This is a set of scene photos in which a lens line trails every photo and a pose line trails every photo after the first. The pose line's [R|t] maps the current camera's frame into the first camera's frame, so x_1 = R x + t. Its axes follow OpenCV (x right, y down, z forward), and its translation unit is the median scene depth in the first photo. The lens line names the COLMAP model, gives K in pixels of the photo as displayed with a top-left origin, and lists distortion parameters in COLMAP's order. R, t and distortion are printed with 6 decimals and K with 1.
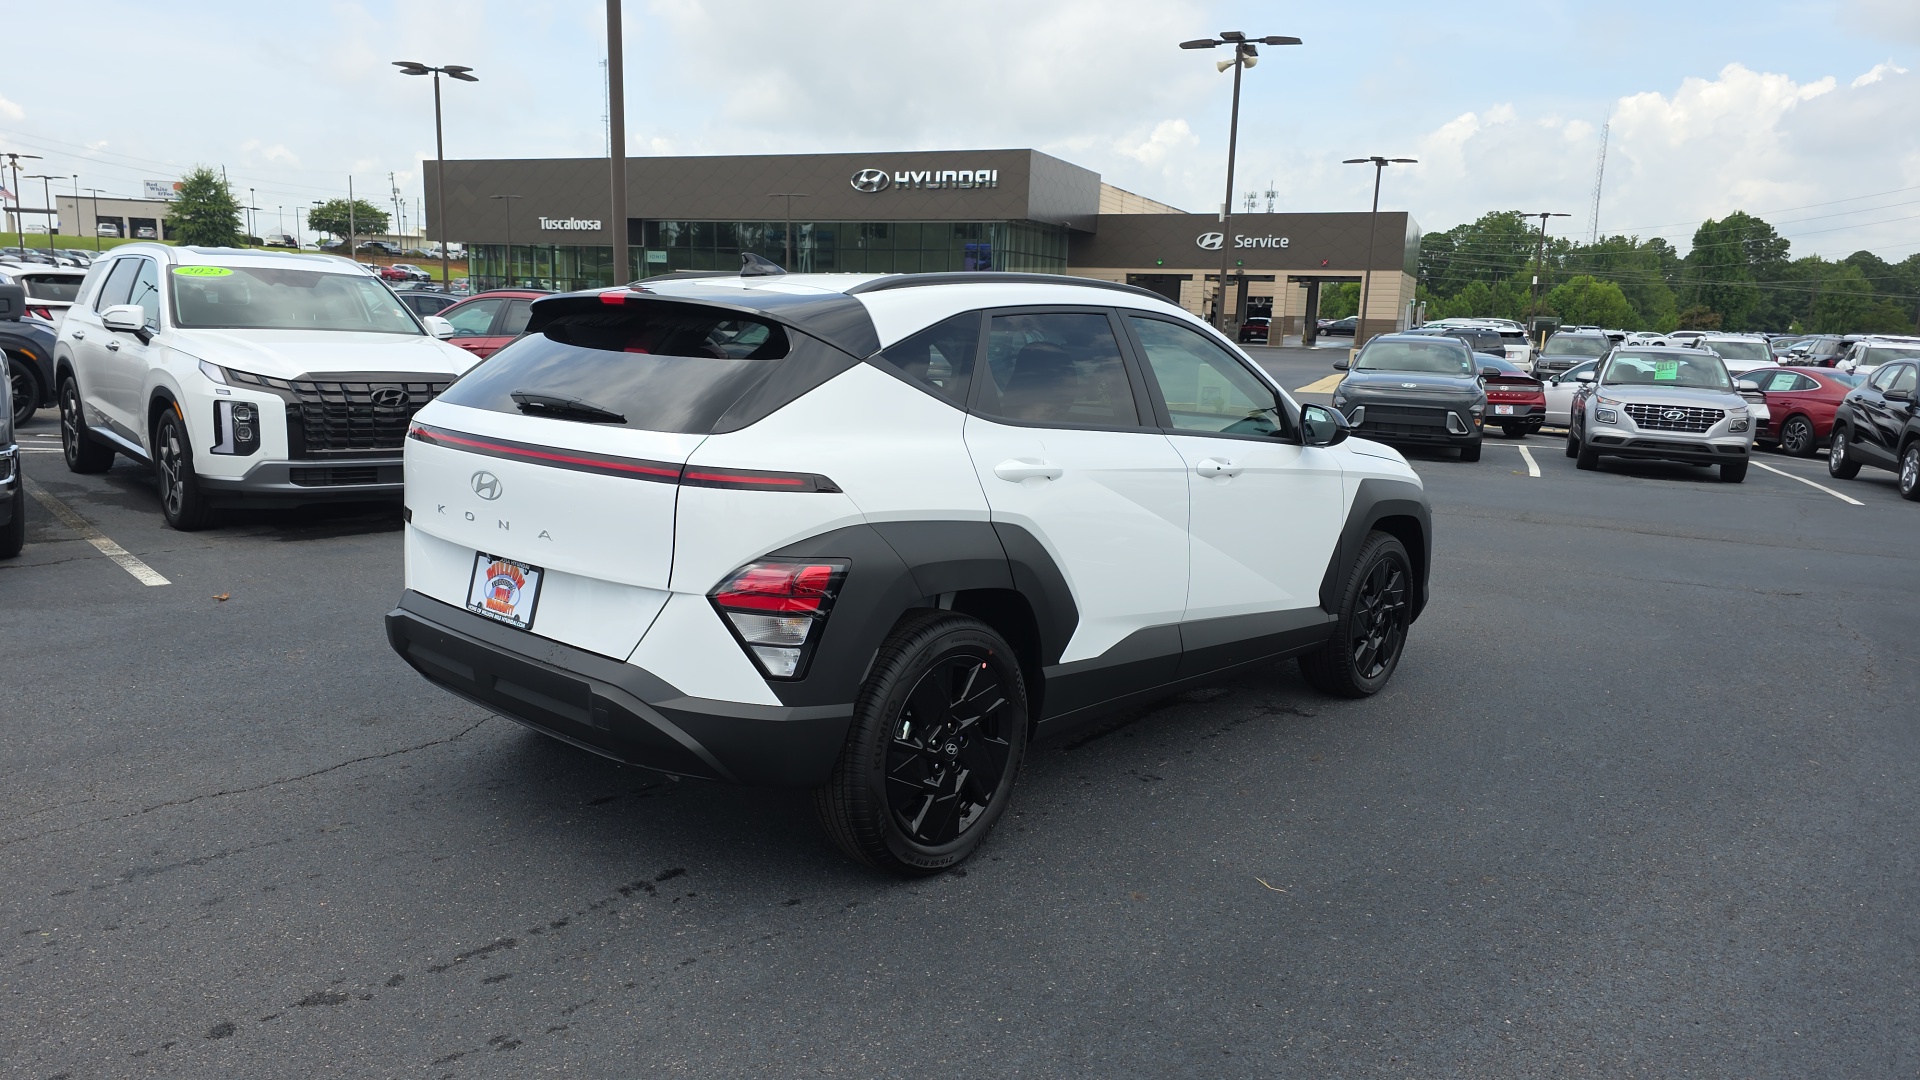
lens RADIAL K [[1328.6, 0, 894.6], [0, 1328.6, 540.9], [0, 0, 1]] dist [0.057055, -0.057494]
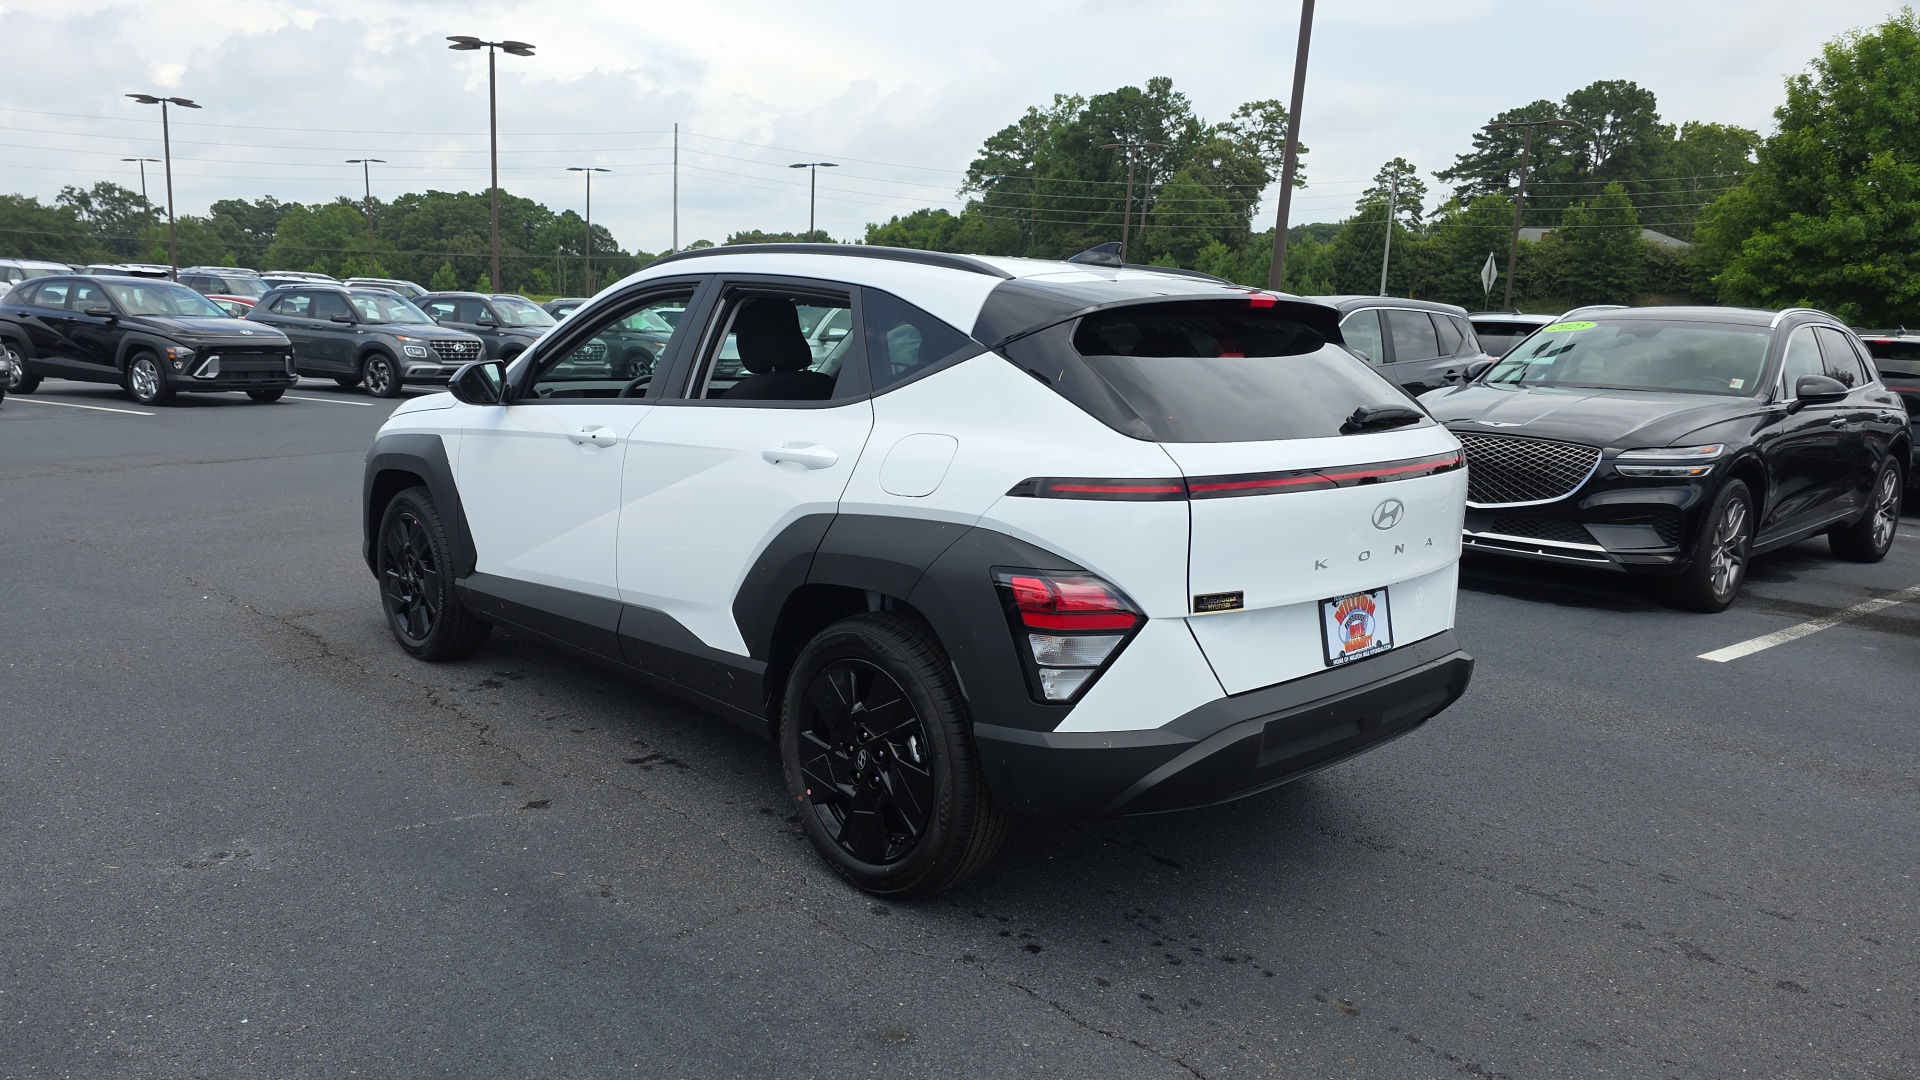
lens RADIAL K [[1304.4, 0, 927.8], [0, 1304.4, 540.1], [0, 0, 1]] dist [0.051025, -0.051147]
pose [[0.046509, -0.206863, 0.977264, -0.088059], [0.127201, 0.971585, 0.199607, -0.017857], [-0.990786, 0.115026, 0.071501, 0.091137]]
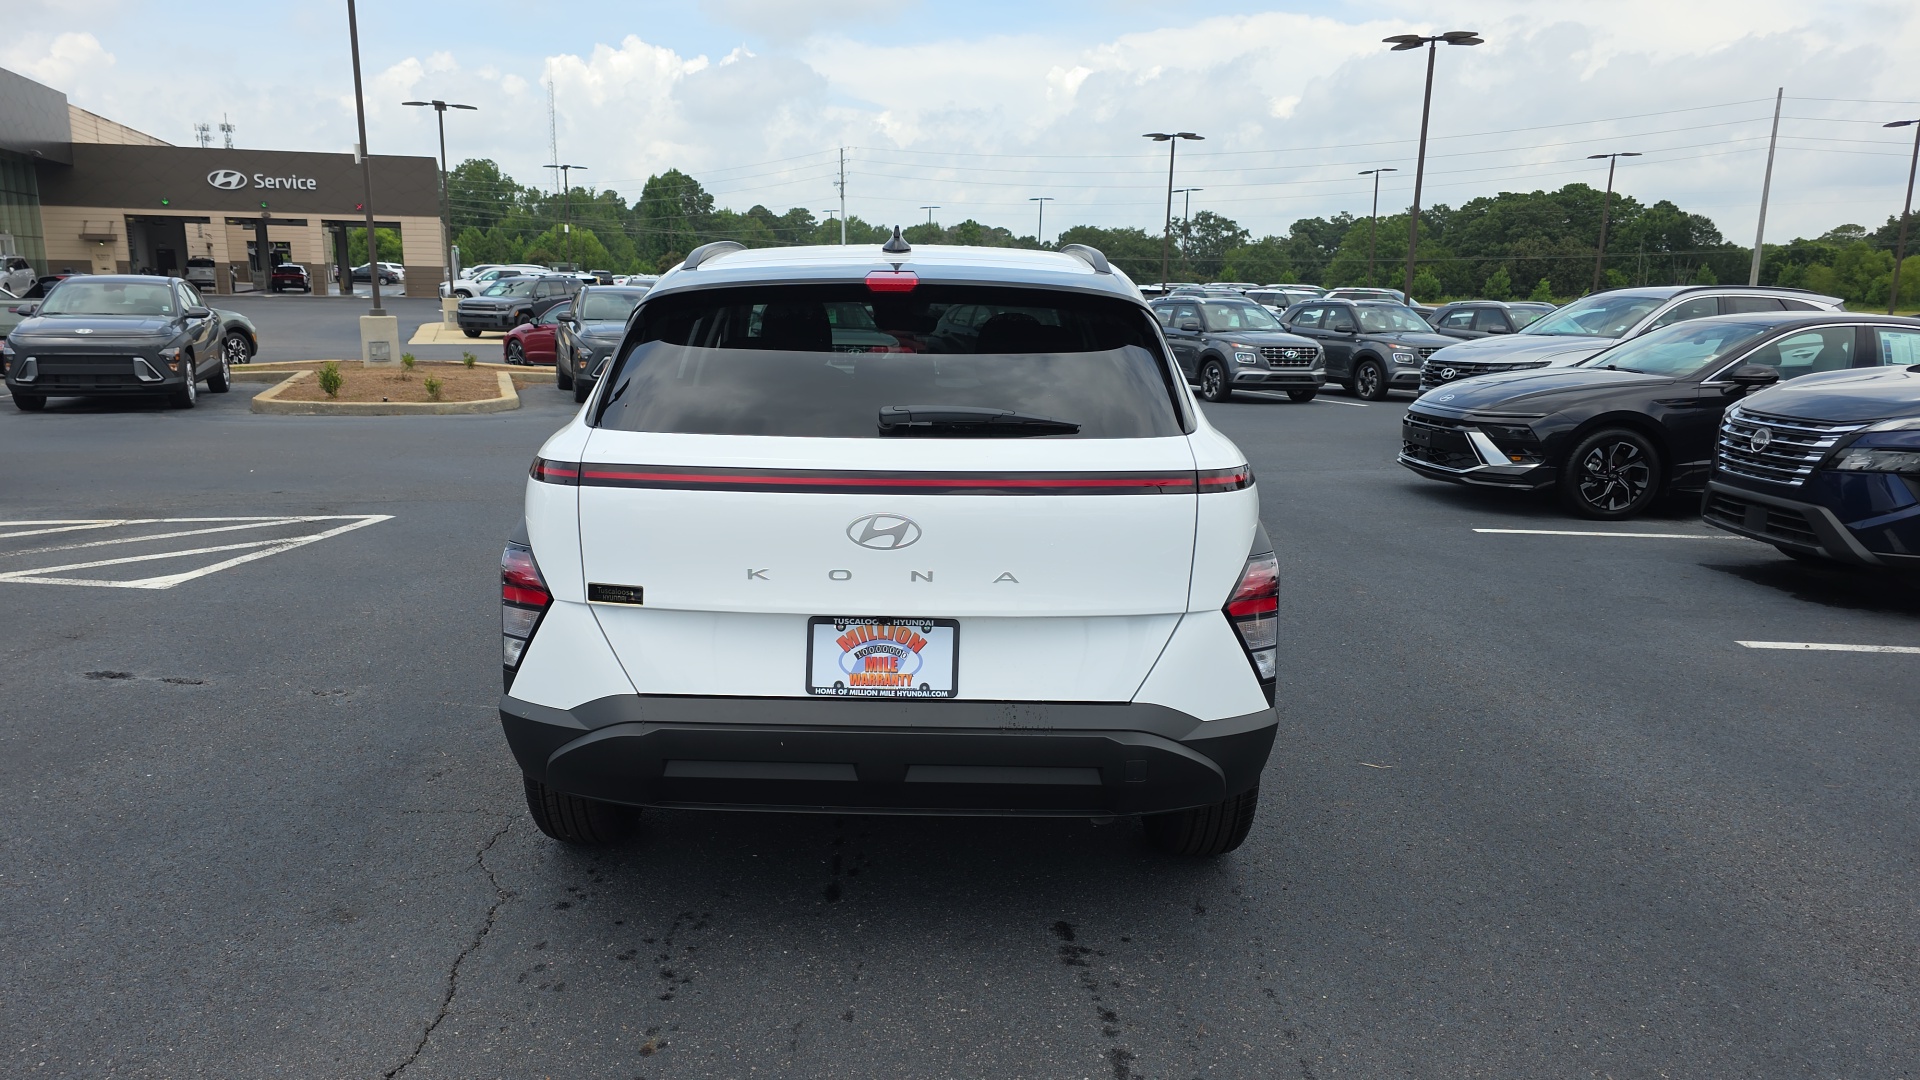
lens RADIAL K [[1328.6, 0, 894.6], [0, 1328.6, 540.9], [0, 0, 1]] dist [0.057055, -0.057494]
pose [[0.735048, -0.151791, 0.660806, -0.059580], [0.125005, 0.988250, 0.087957, -0.007541], [-0.666392, 0.017952, 0.745385, 0.030180]]
